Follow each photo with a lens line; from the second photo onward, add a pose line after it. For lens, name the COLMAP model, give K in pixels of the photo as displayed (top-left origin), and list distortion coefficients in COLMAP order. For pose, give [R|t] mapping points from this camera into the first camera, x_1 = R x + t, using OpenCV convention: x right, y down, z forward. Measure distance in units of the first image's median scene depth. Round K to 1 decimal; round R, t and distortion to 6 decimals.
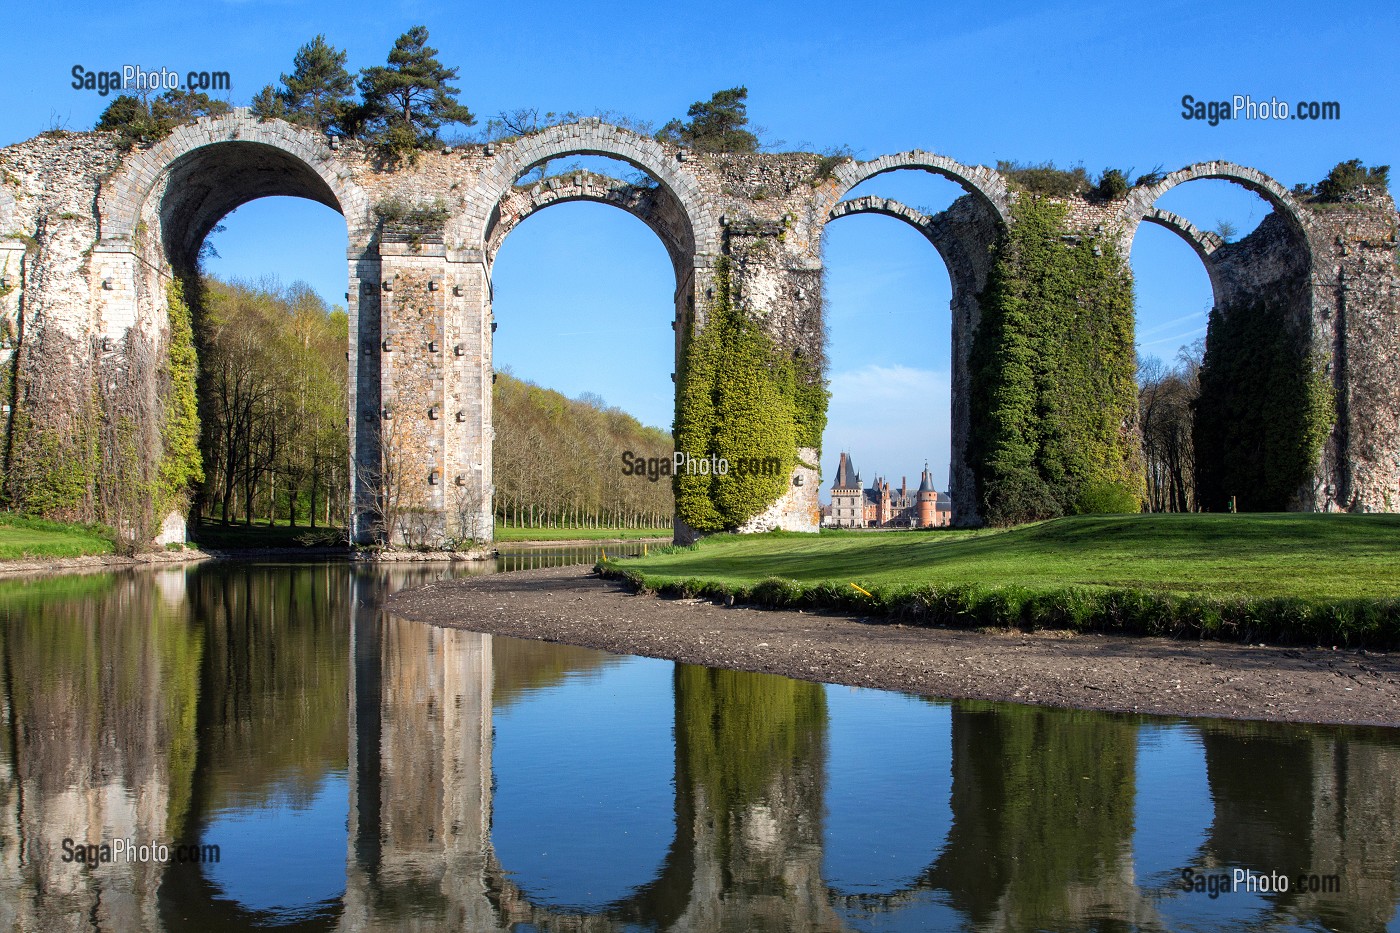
lens RADIAL K [[1294.3, 0, 756.5], [0, 1294.3, 522.1], [0, 0, 1]] dist [0.008311, 0.000000]
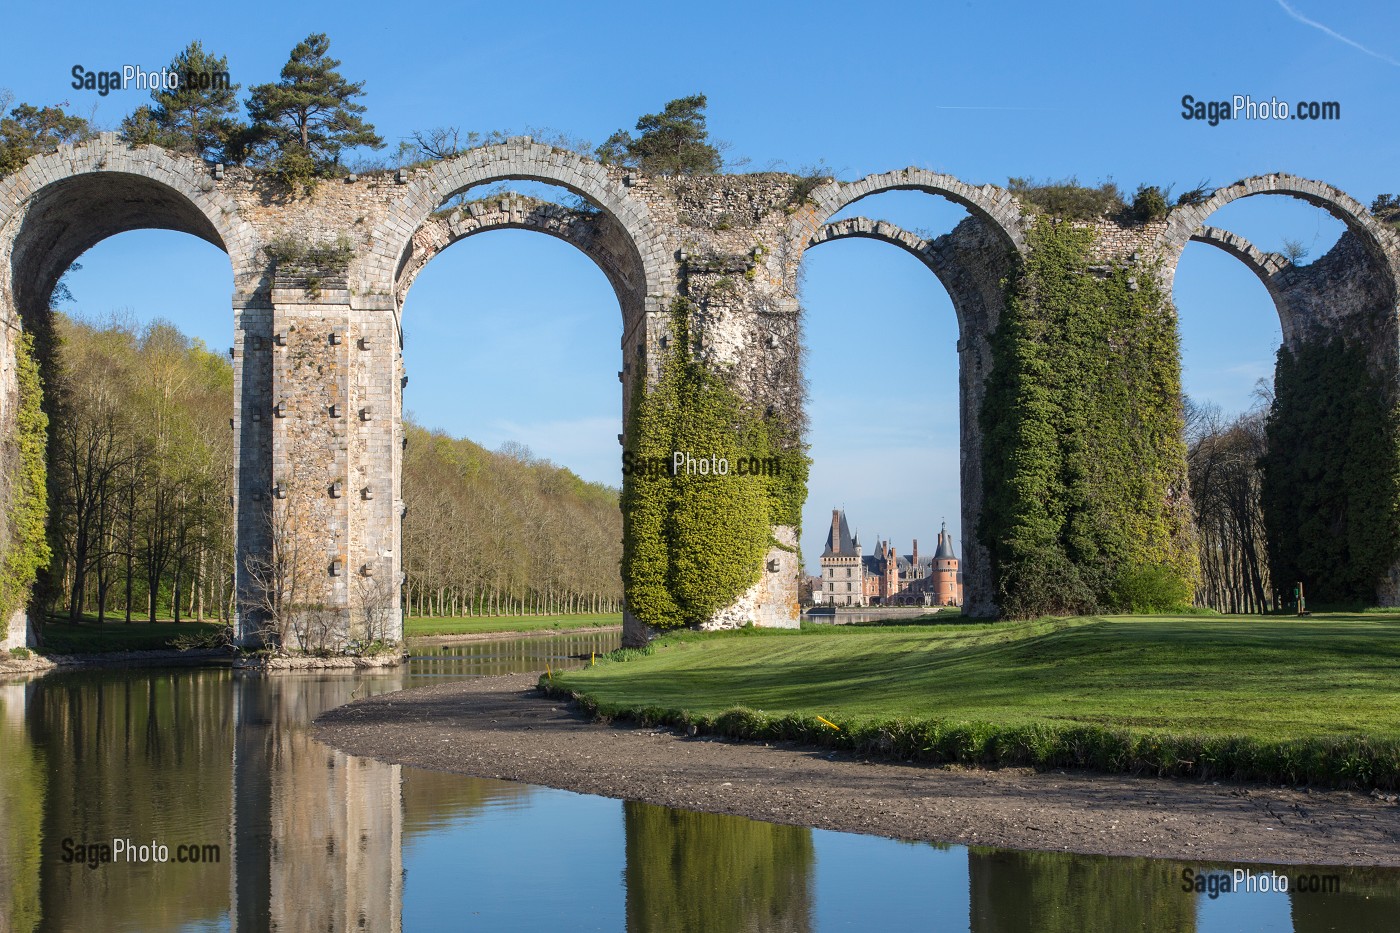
lens RADIAL K [[1892.5, 0, 695.2], [0, 1892.5, 465.2], [0, 0, 1]] dist [0.039486, 0.000000]
pose [[0.999791, -0.010329, -0.017651, 0.004378], [0.009396, 0.998595, -0.052142, -0.033585], [0.018165, 0.051965, 0.998484, -0.211546]]
